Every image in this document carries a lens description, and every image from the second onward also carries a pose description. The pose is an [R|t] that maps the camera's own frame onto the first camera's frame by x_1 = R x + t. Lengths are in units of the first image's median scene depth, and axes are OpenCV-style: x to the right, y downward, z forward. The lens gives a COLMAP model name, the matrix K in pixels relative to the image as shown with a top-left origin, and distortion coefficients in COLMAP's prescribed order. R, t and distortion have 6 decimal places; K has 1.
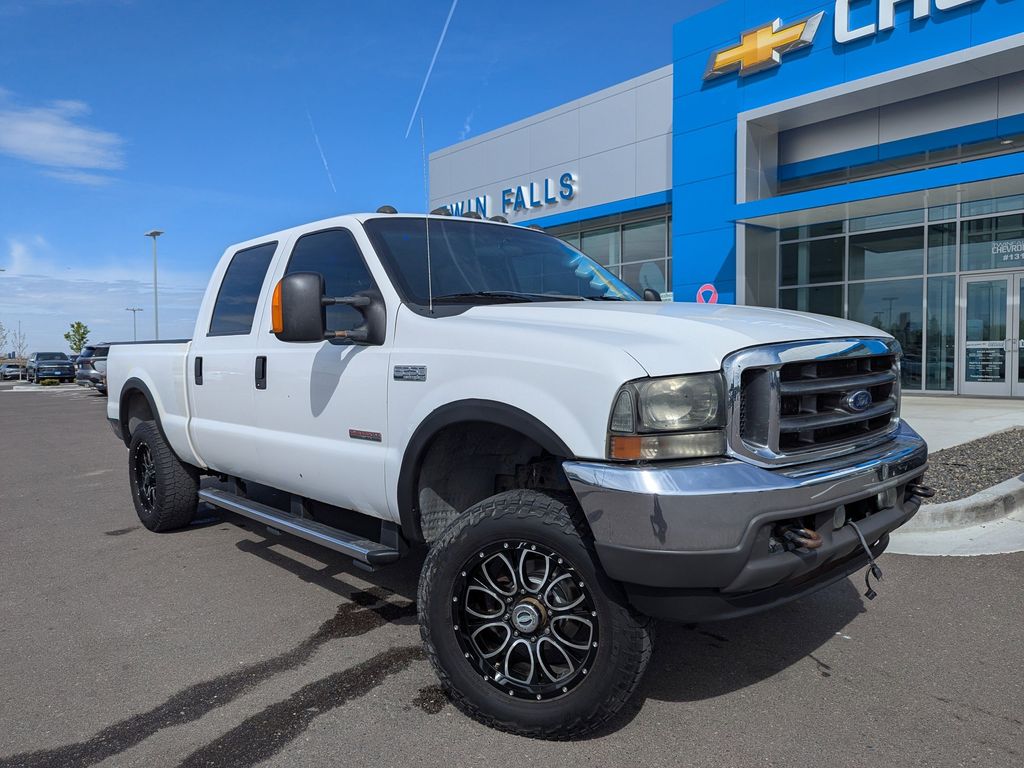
lens RADIAL K [[728.1, 0, 508.2], [0, 728.1, 376.3], [0, 0, 1]] dist [0.043046, -0.034154]
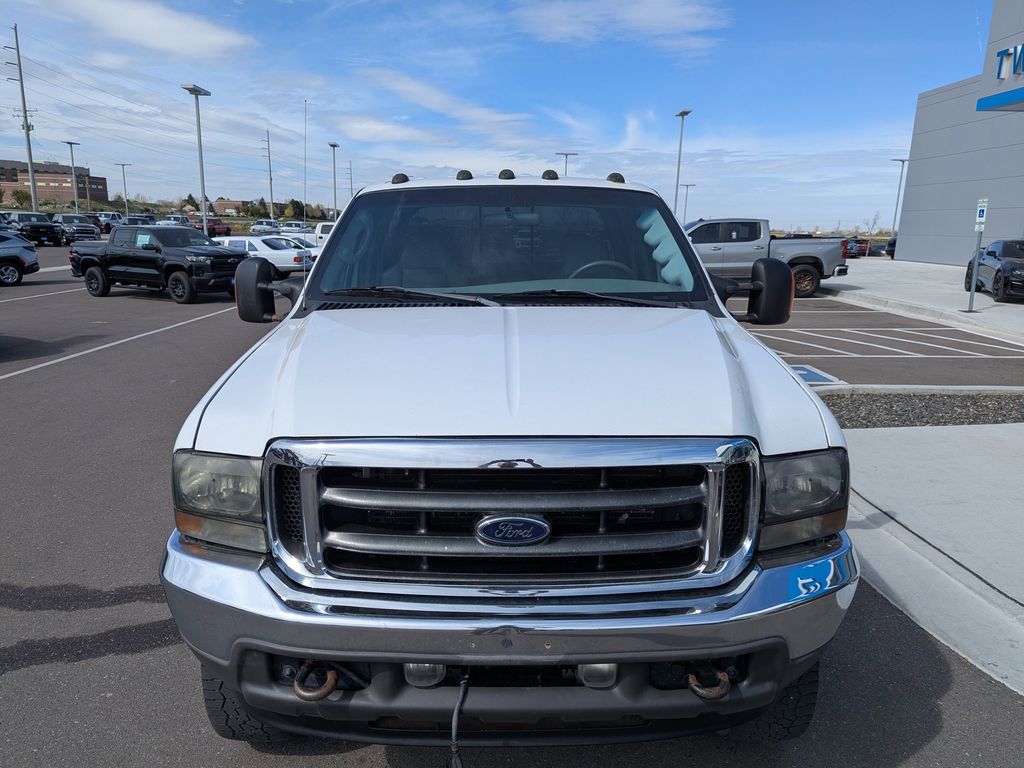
lens RADIAL K [[728.1, 0, 508.3], [0, 728.1, 388.5], [0, 0, 1]] dist [0.043046, -0.034154]
pose [[0.740977, 0.172034, -0.649121, 0.743957], [-0.046475, 0.977448, 0.205997, -0.195037], [0.669920, -0.122471, 0.732262, 0.429918]]
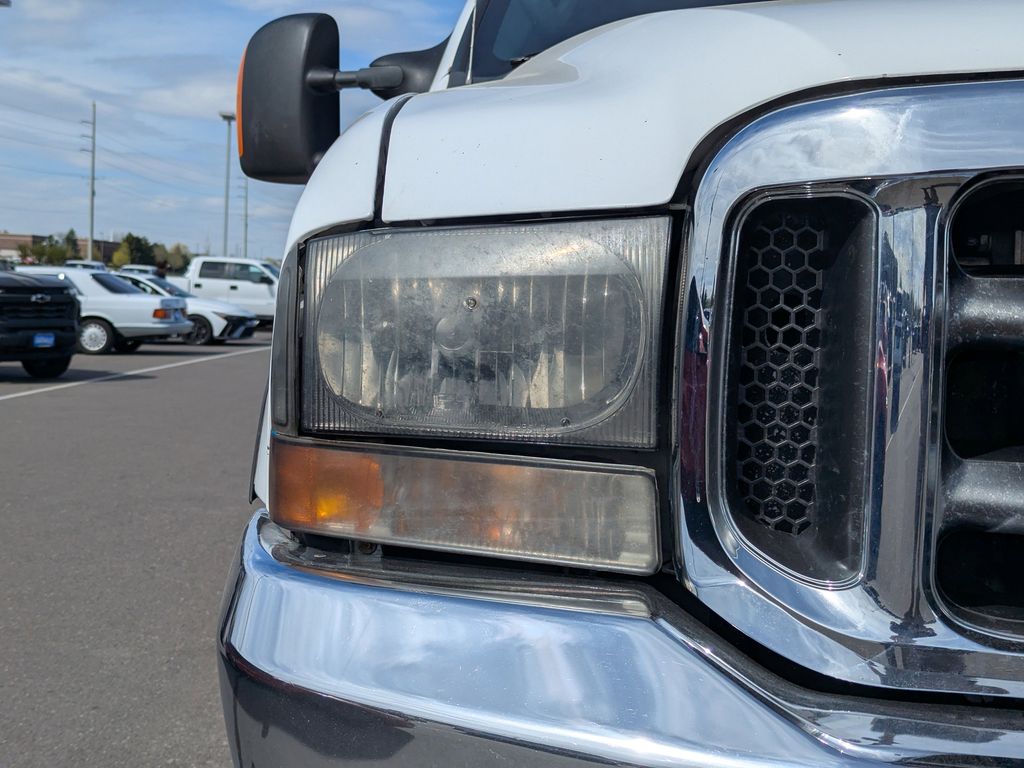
lens RADIAL K [[1465.0, 0, 506.2], [0, 1465.0, 382.3], [0, 0, 1]] dist [0.023518, 0.000000]
pose [[0.722780, 0.085375, -0.685784, 0.416269], [-0.072034, 0.996241, 0.048104, 0.020863], [0.687314, 0.014632, 0.726213, 0.462509]]
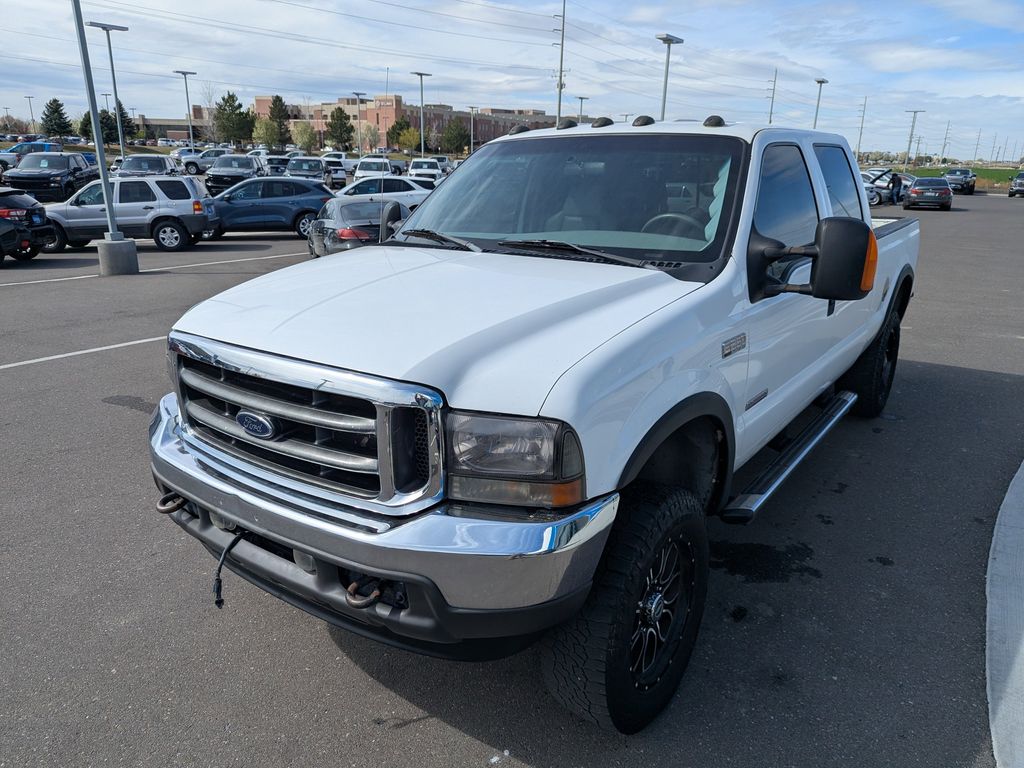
lens RADIAL K [[728.1, 0, 506.3], [0, 728.1, 388.4], [0, 0, 1]] dist [0.043046, -0.034154]
pose [[0.195067, 0.305326, -0.932054, 1.097477], [-0.044658, 0.952089, 0.302543, -0.230649], [0.979773, -0.017393, 0.199356, 0.931560]]
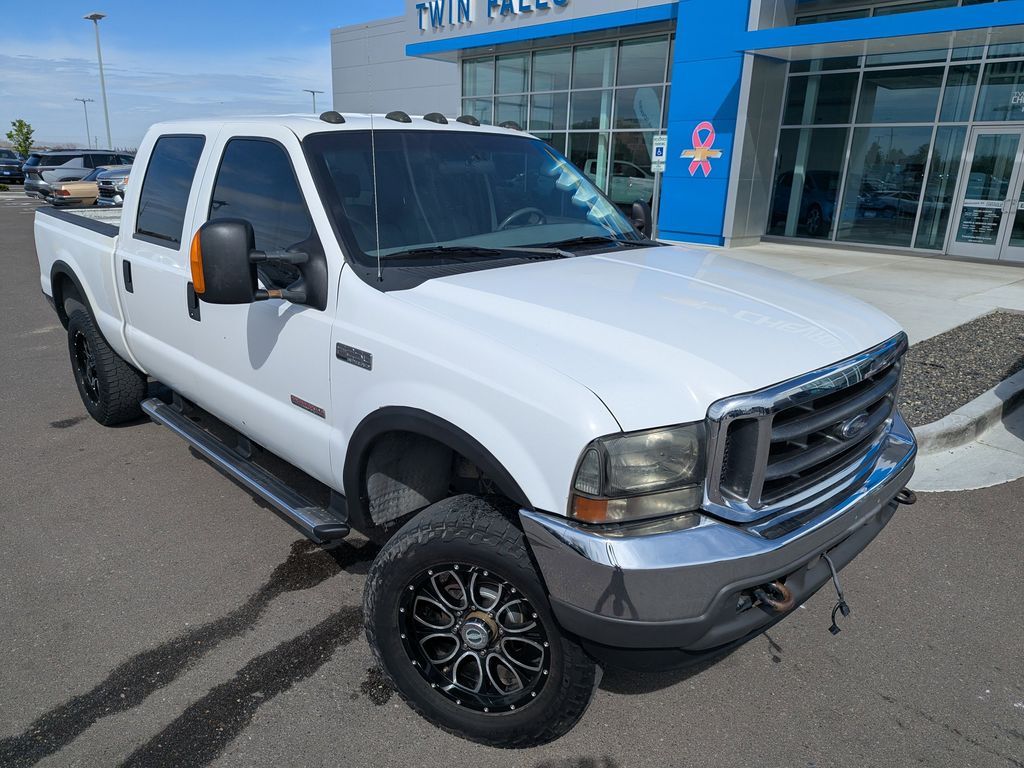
lens RADIAL K [[728.1, 0, 512.3], [0, 728.1, 382.9], [0, 0, 1]] dist [0.043046, -0.034154]
pose [[0.998773, 0.032085, 0.037728, 0.020644], [-0.040748, 0.965349, 0.257762, -0.191784], [-0.028150, -0.258983, 0.965472, 0.133505]]
